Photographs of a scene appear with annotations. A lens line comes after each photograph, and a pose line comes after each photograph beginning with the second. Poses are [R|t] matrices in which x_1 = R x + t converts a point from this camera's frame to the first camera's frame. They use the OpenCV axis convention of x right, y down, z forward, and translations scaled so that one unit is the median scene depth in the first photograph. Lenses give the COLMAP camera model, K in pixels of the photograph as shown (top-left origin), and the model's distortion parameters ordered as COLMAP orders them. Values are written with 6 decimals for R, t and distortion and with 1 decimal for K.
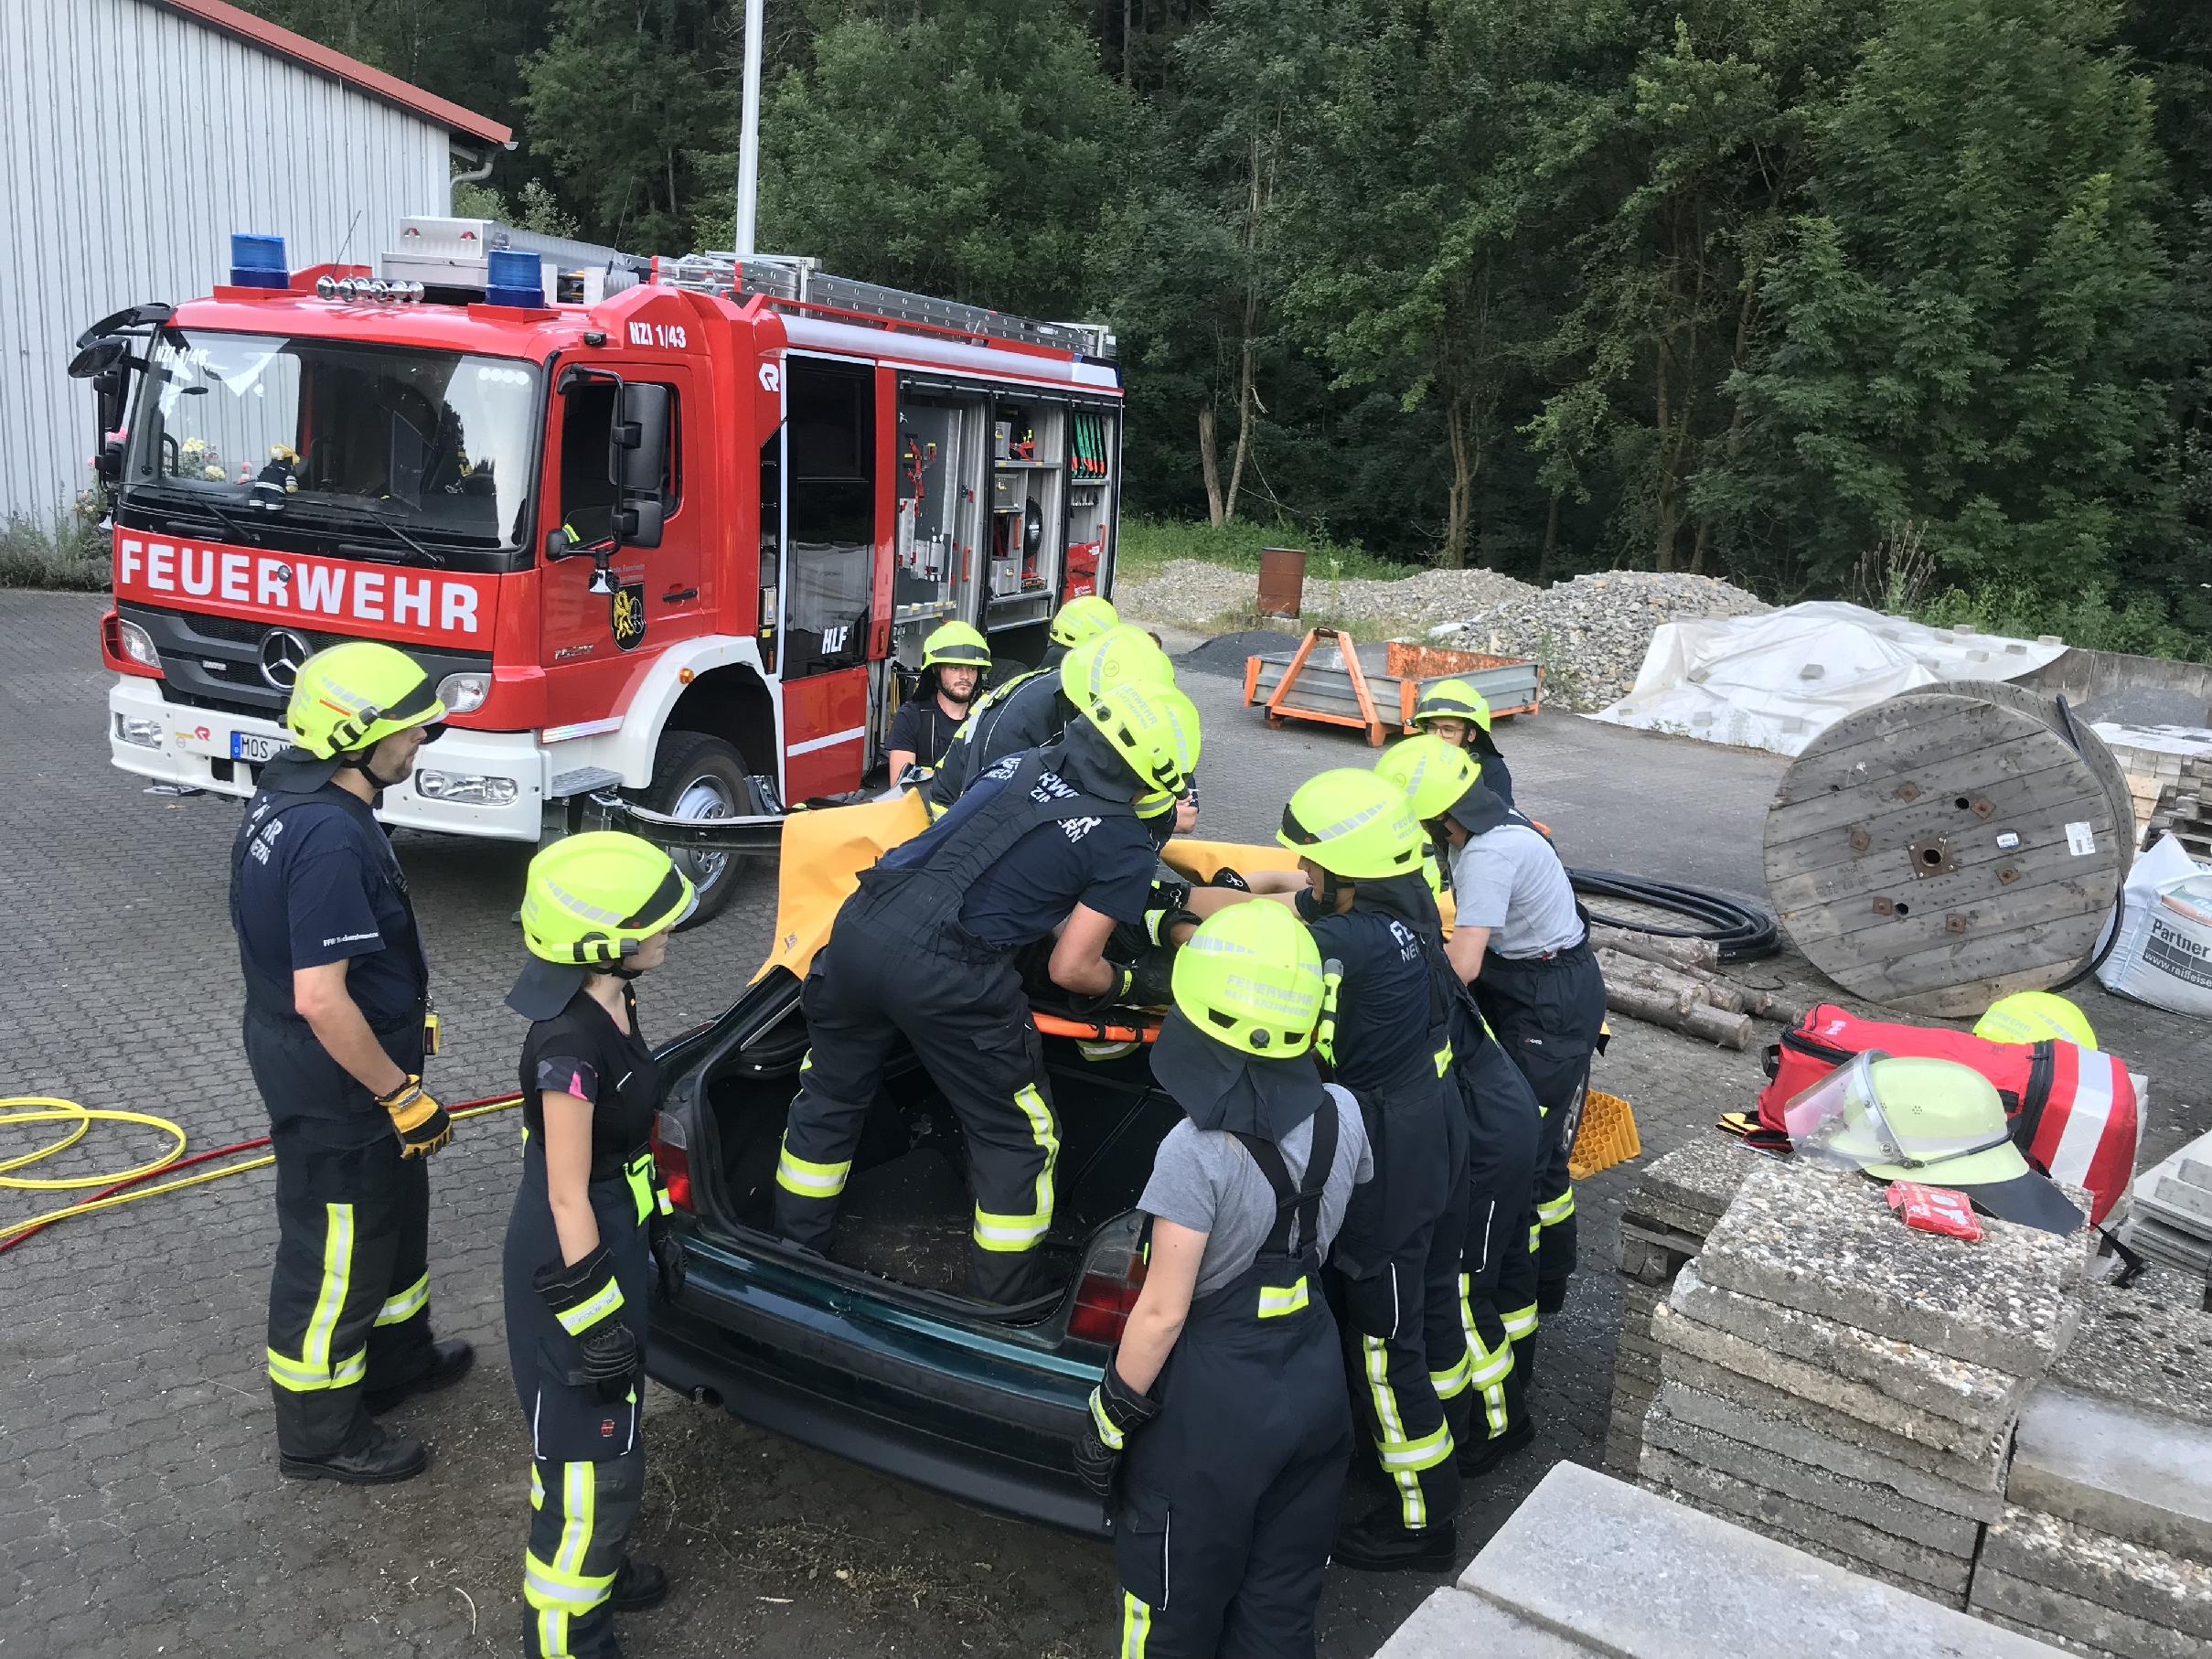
lens RADIAL K [[1762.4, 0, 1106.0], [0, 1762.4, 829.5], [0, 0, 1]] dist [-0.003373, -0.011029]
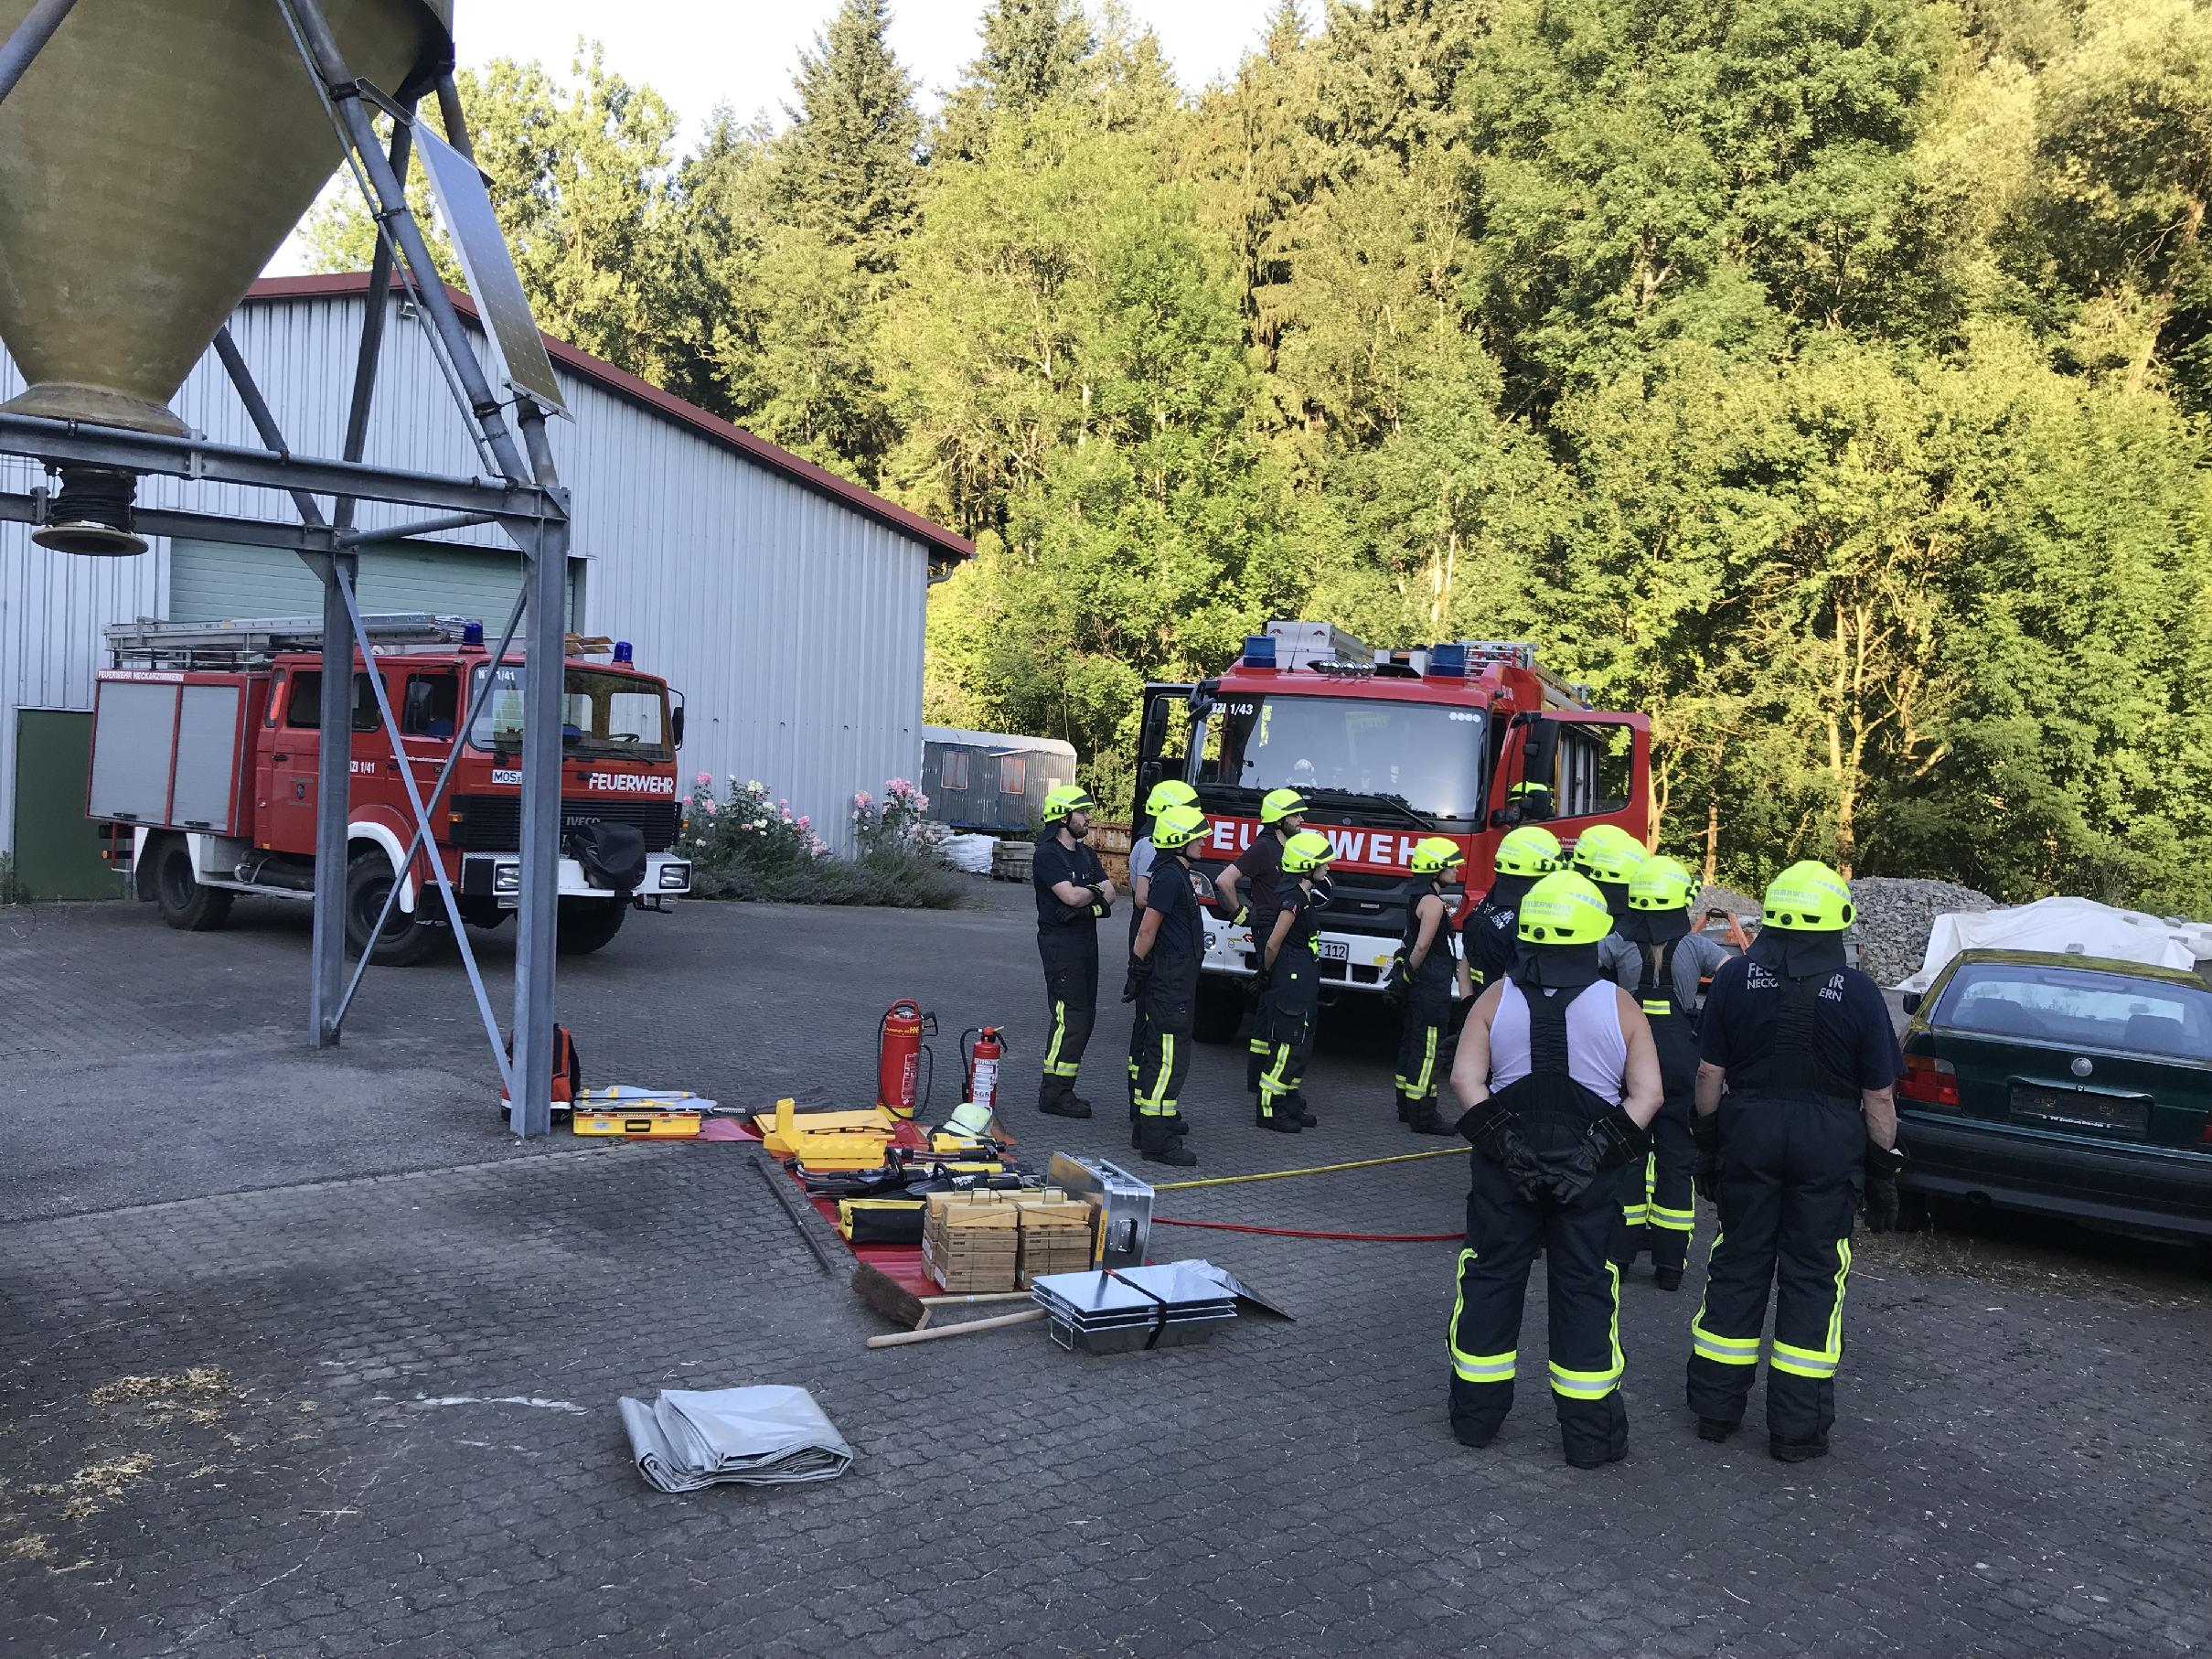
lens RADIAL K [[1762.4, 0, 1106.0], [0, 1762.4, 829.5], [0, 0, 1]] dist [-0.003373, -0.011029]
pose [[0.999805, -0.011789, -0.015849, -0.619951], [0.008408, 0.980042, -0.198613, 0.162723], [0.017874, 0.198441, 0.979950, -0.572851]]
